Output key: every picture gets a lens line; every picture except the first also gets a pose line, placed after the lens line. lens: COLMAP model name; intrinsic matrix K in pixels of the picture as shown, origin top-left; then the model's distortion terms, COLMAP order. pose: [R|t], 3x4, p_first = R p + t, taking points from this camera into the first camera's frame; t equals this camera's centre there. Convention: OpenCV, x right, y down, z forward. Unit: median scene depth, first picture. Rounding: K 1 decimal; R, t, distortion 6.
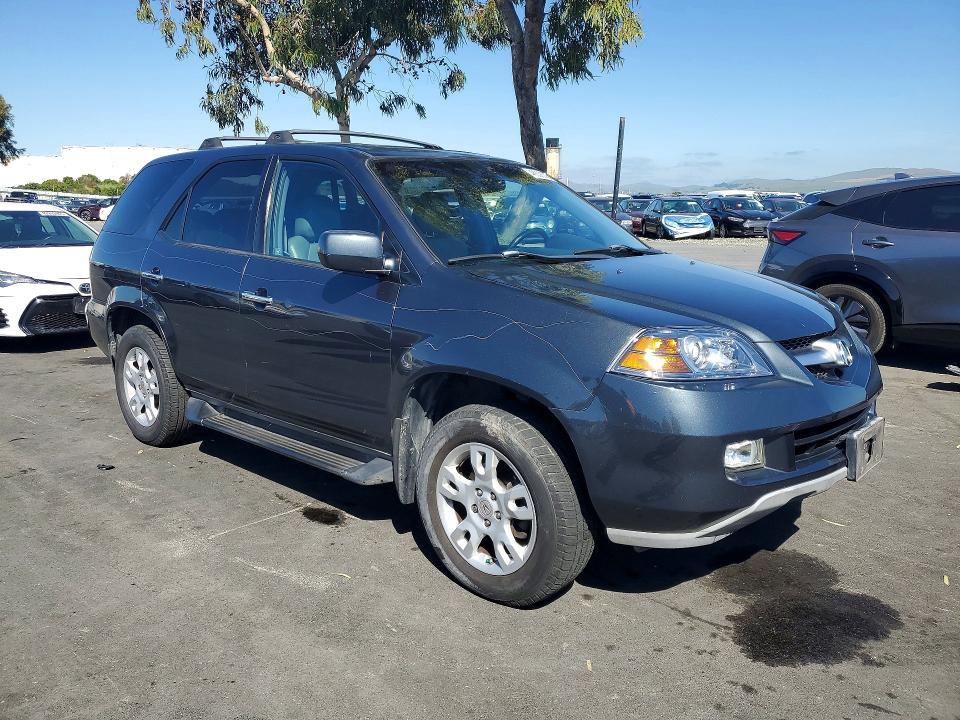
lens RADIAL K [[763.0, 0, 480.0], [0, 763.0, 360.0], [0, 0, 1]] dist [0.007734, 0.000611]
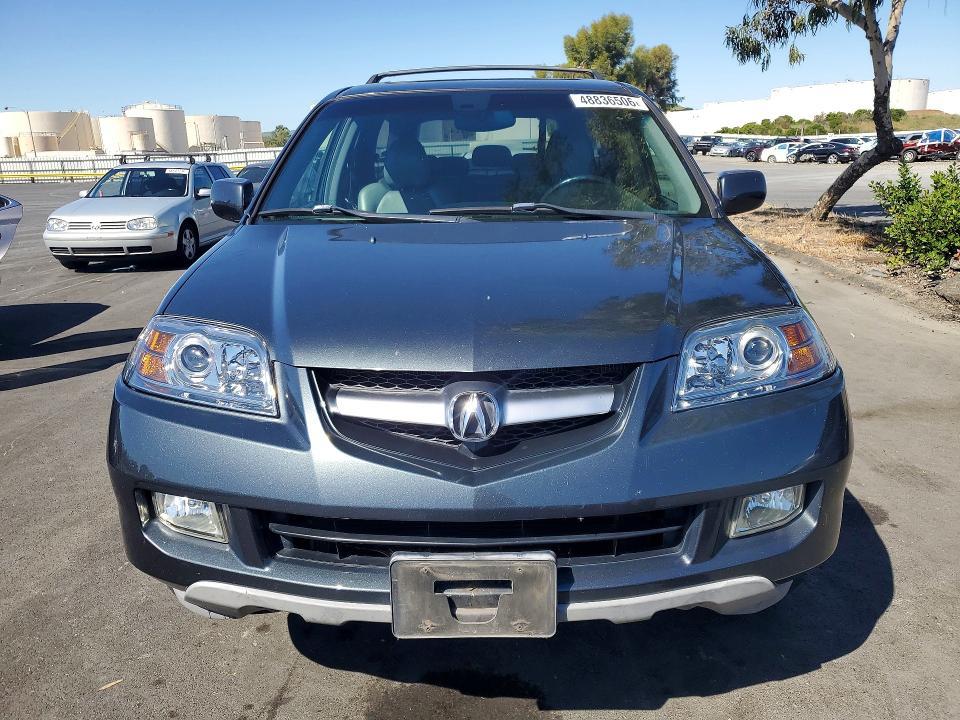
lens RADIAL K [[763.0, 0, 480.0], [0, 763.0, 360.0], [0, 0, 1]] dist [0.007734, 0.000611]
pose [[0.645221, 0.178881, -0.742759, 0.093104], [-0.122740, 0.983845, 0.130320, -0.012415], [0.754072, 0.007081, 0.656754, 0.068397]]
